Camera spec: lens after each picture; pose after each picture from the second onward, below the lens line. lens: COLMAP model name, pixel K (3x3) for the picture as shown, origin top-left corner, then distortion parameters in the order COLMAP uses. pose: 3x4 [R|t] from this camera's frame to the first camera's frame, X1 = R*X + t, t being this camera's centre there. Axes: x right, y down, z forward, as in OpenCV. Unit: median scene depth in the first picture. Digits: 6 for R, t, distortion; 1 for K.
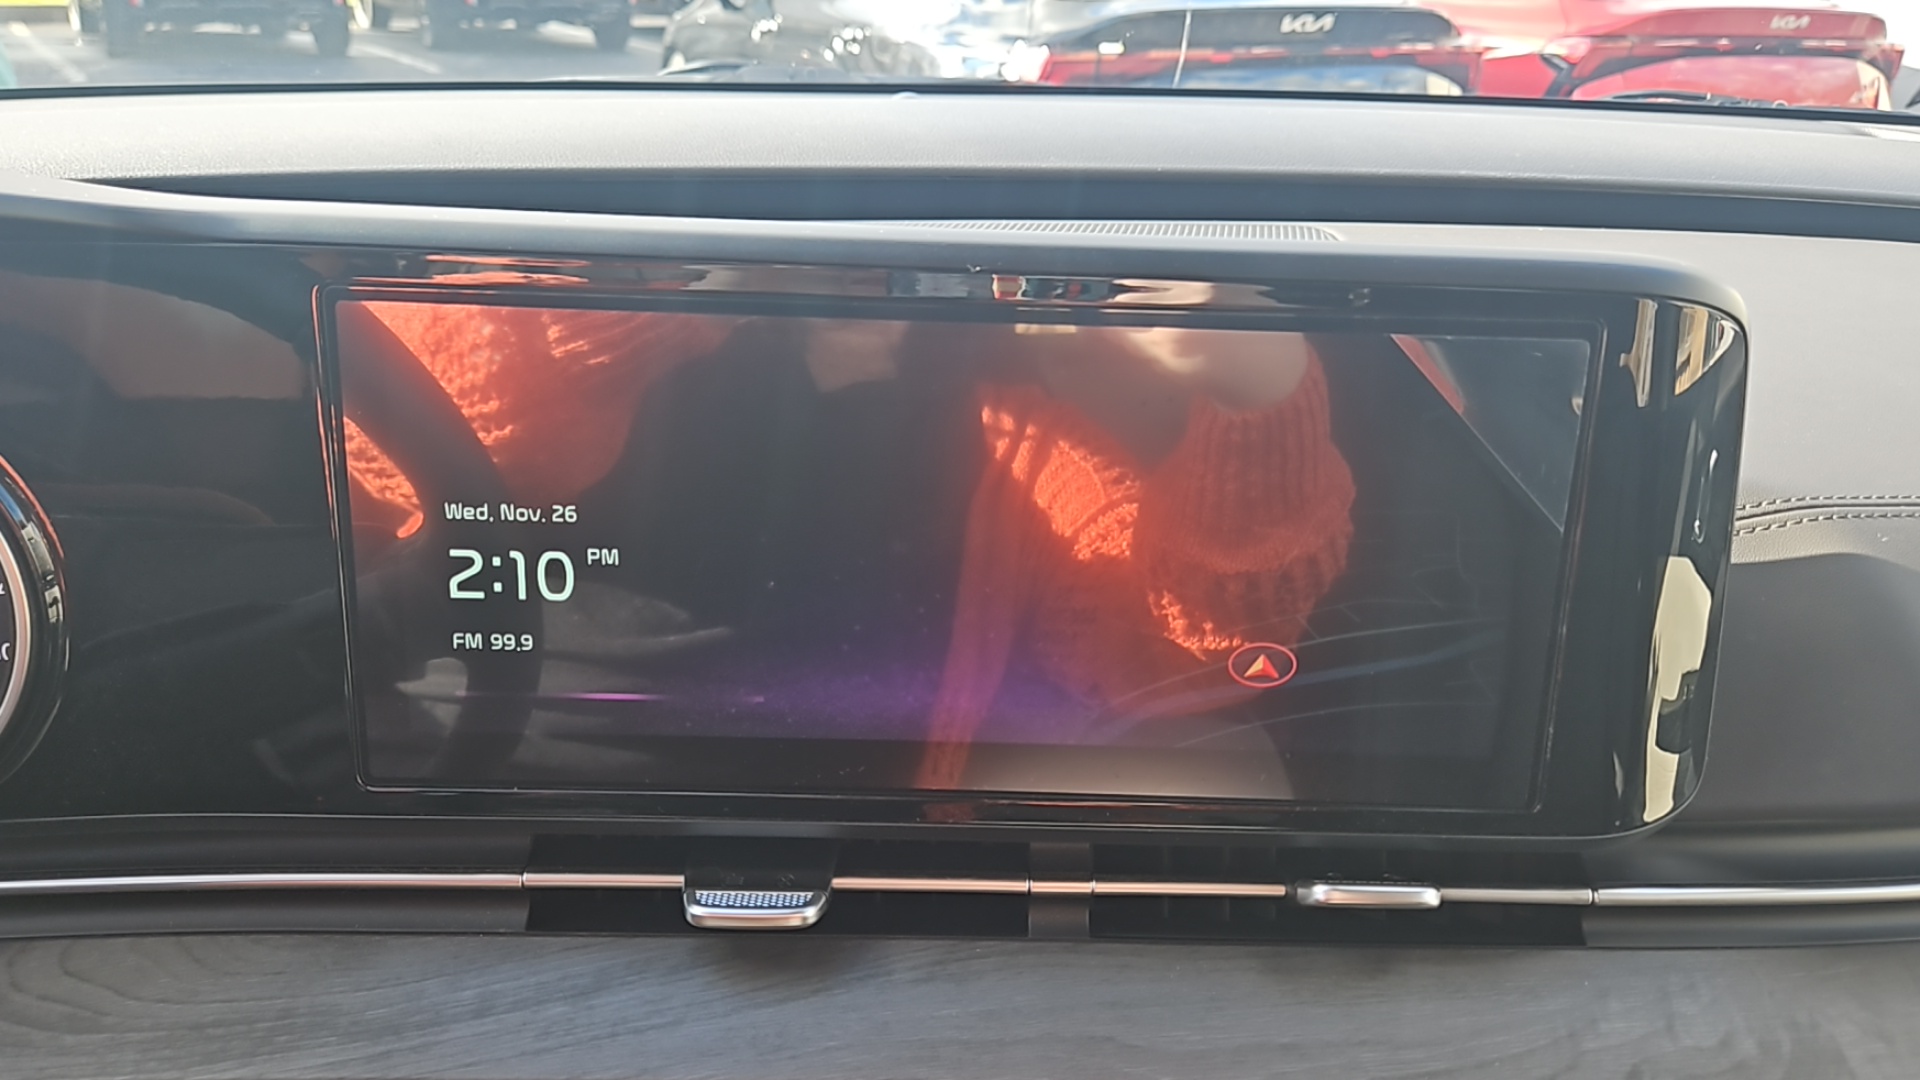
lens RADIAL K [[1462.5, 0, 964.7], [0, 1462.5, 524.0], [0, 0, 1]] dist [0.051503, -0.056731]
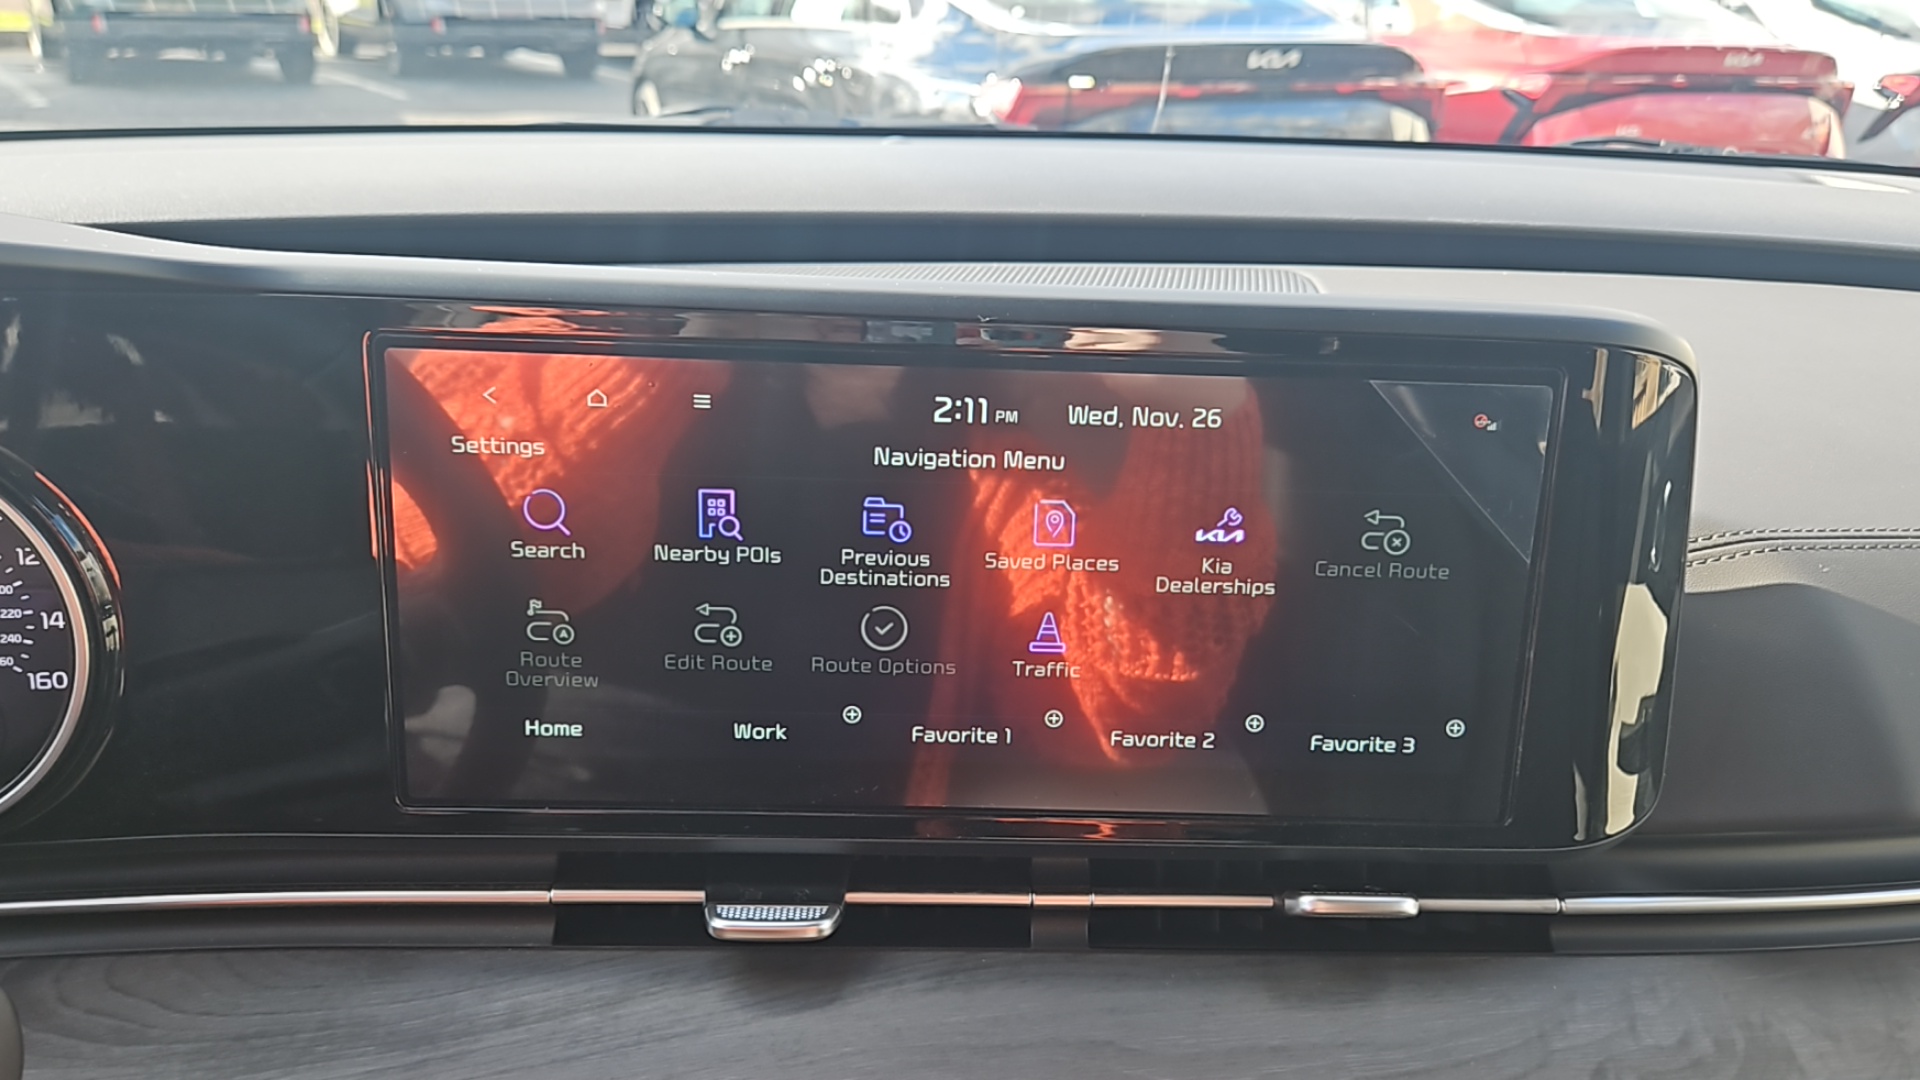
lens RADIAL K [[1462.5, 0, 964.9], [0, 1462.5, 528.1], [0, 0, 1]] dist [0.051503, -0.056731]
pose [[0.999769, -0.001142, 0.021472, -0.026365], [0.001484, 0.999872, -0.015924, -0.003793], [-0.021451, 0.015953, 0.999643, -0.059788]]
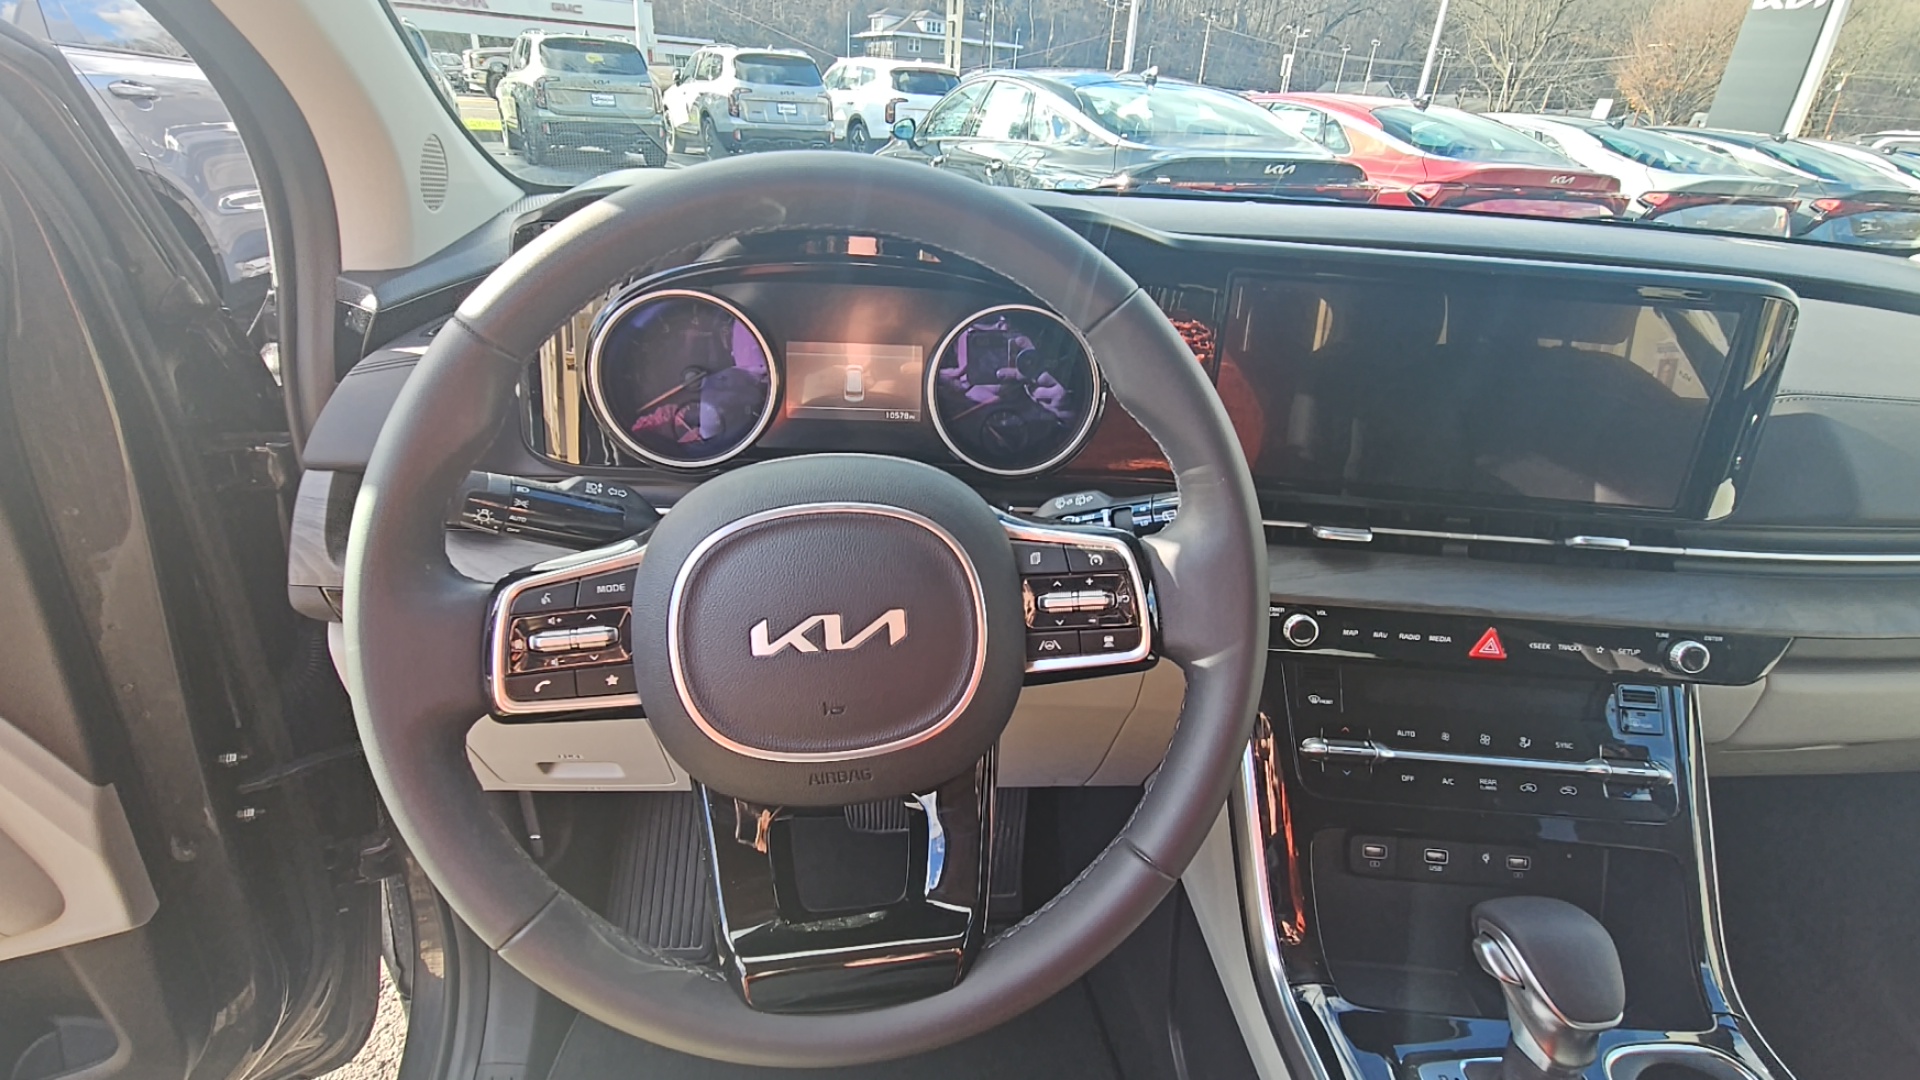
lens RADIAL K [[861.5, 0, 958.3], [0, 861.5, 538.5], [0, 0, 1]] dist [0.013883, -0.007581]
pose [[0.997650, 0.054614, -0.041371, -0.706158], [-0.050880, 0.994951, 0.086503, 0.167549], [0.045886, -0.084195, 0.995392, -0.472292]]
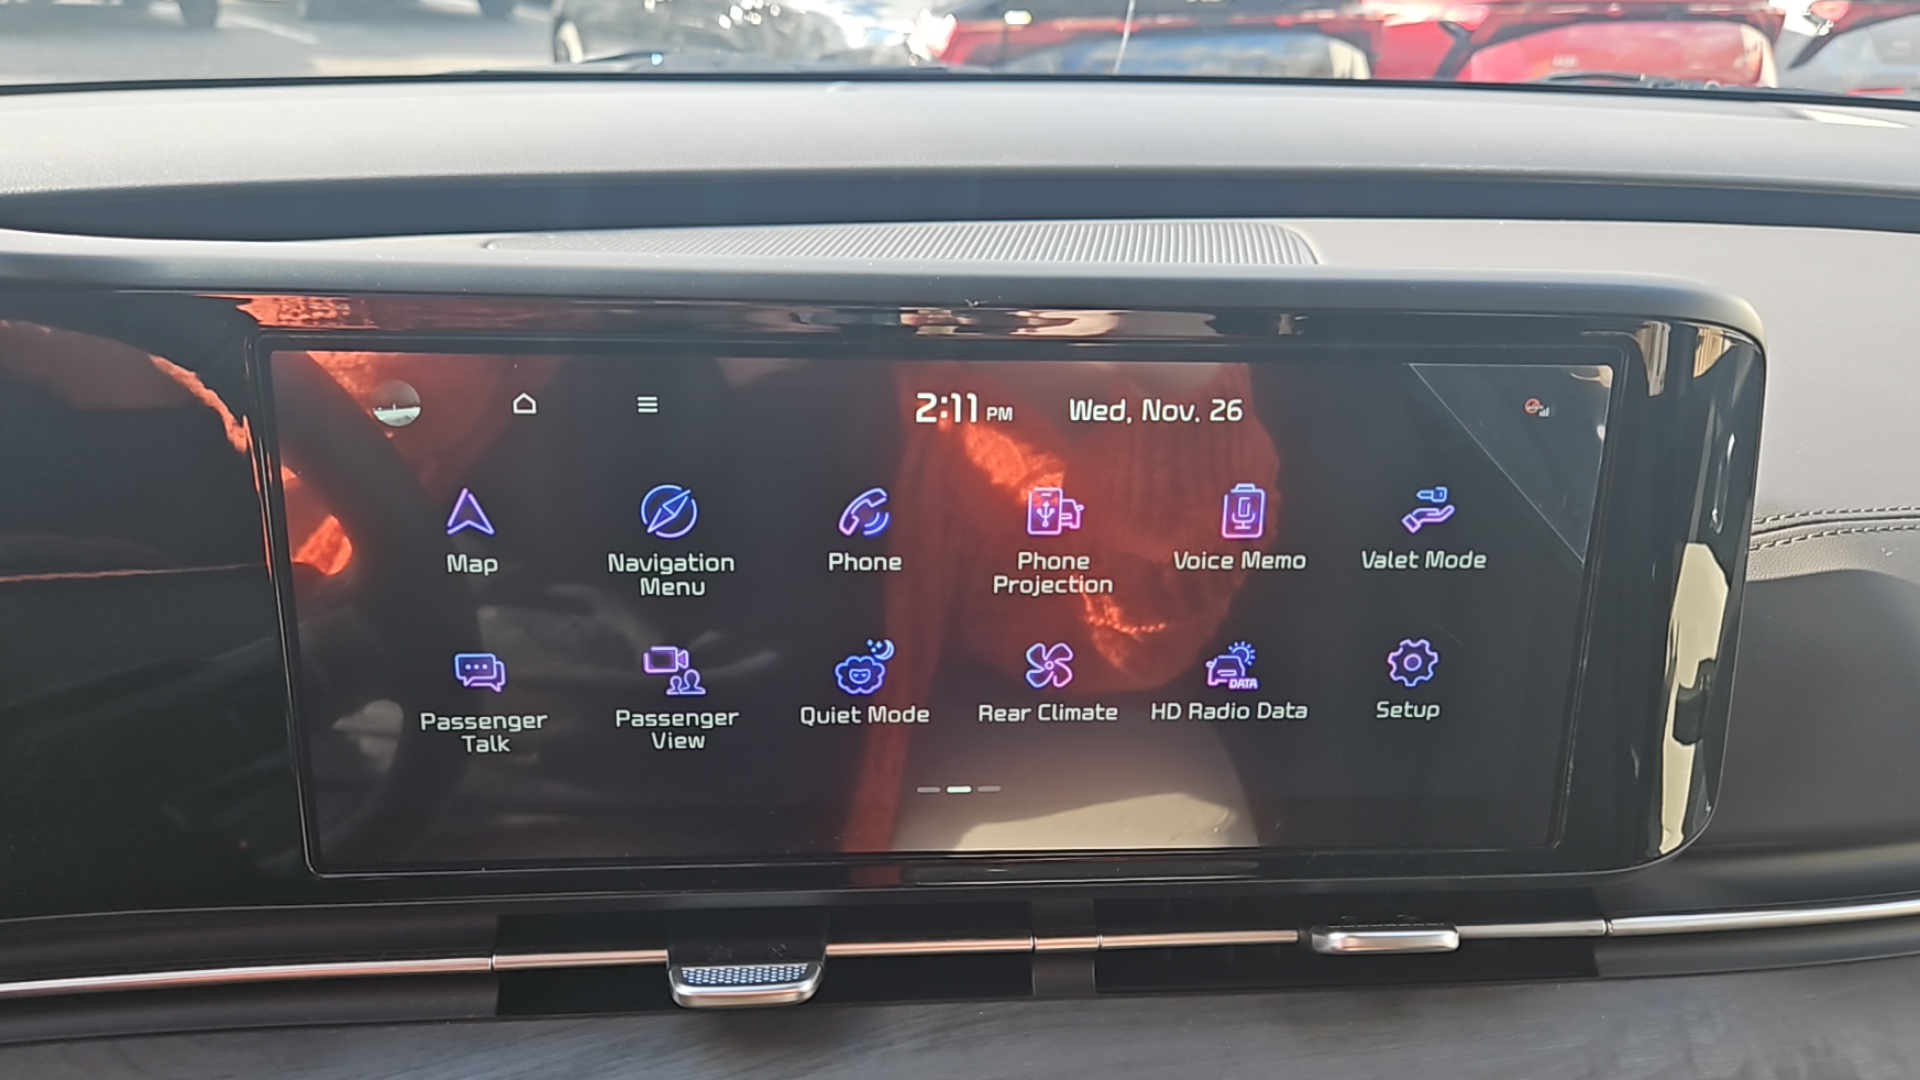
lens RADIAL K [[1462.5, 0, 967.6], [0, 1462.5, 534.5], [0, 0, 1]] dist [0.051503, -0.056731]
pose [[0.997651, -0.028003, 0.062509, -0.050268], [0.026317, 0.999272, 0.027637, -0.045715], [-0.063238, -0.025927, 0.997662, 0.057733]]
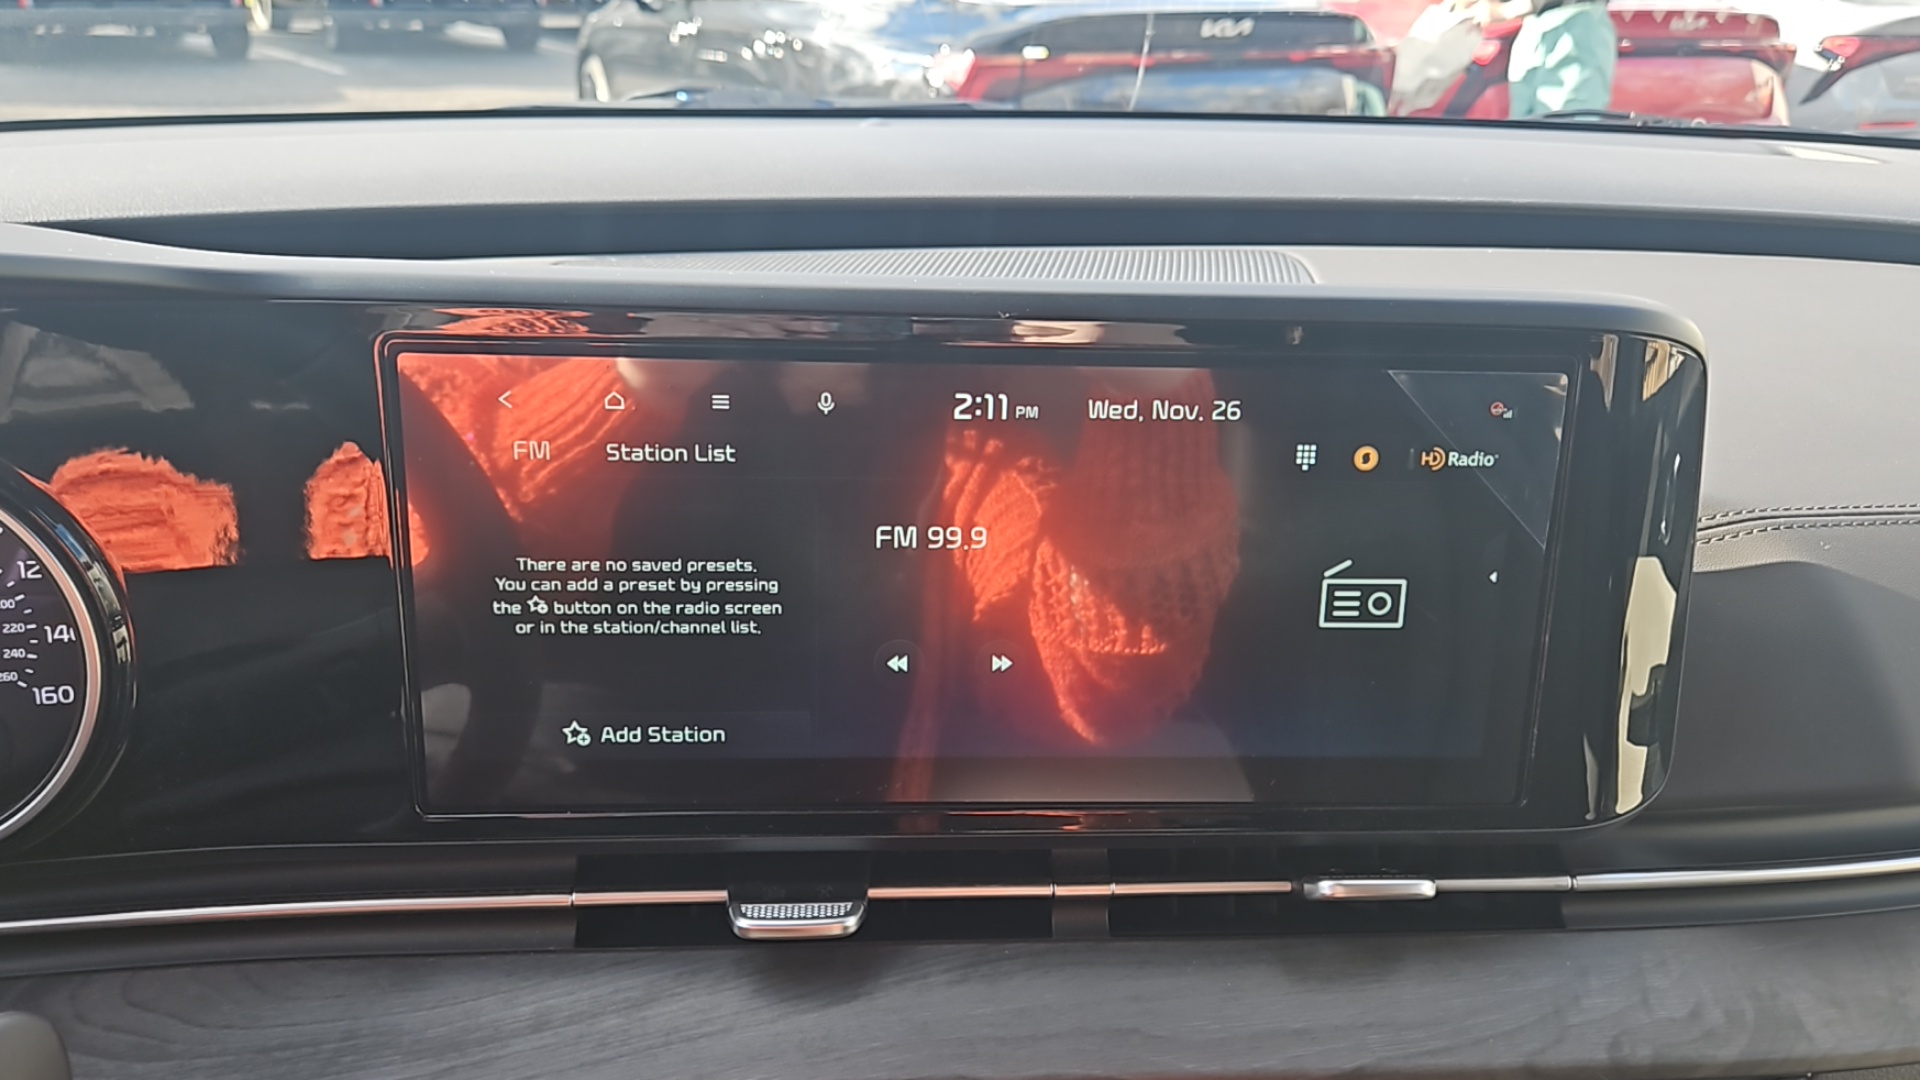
lens RADIAL K [[1462.5, 0, 961.1], [0, 1462.5, 529.2], [0, 0, 1]] dist [0.051503, -0.056731]
pose [[0.998581, -0.019918, 0.049393, -0.069180], [0.019730, 0.999796, 0.004293, -0.020161], [-0.049468, -0.003313, 0.998770, -0.056915]]
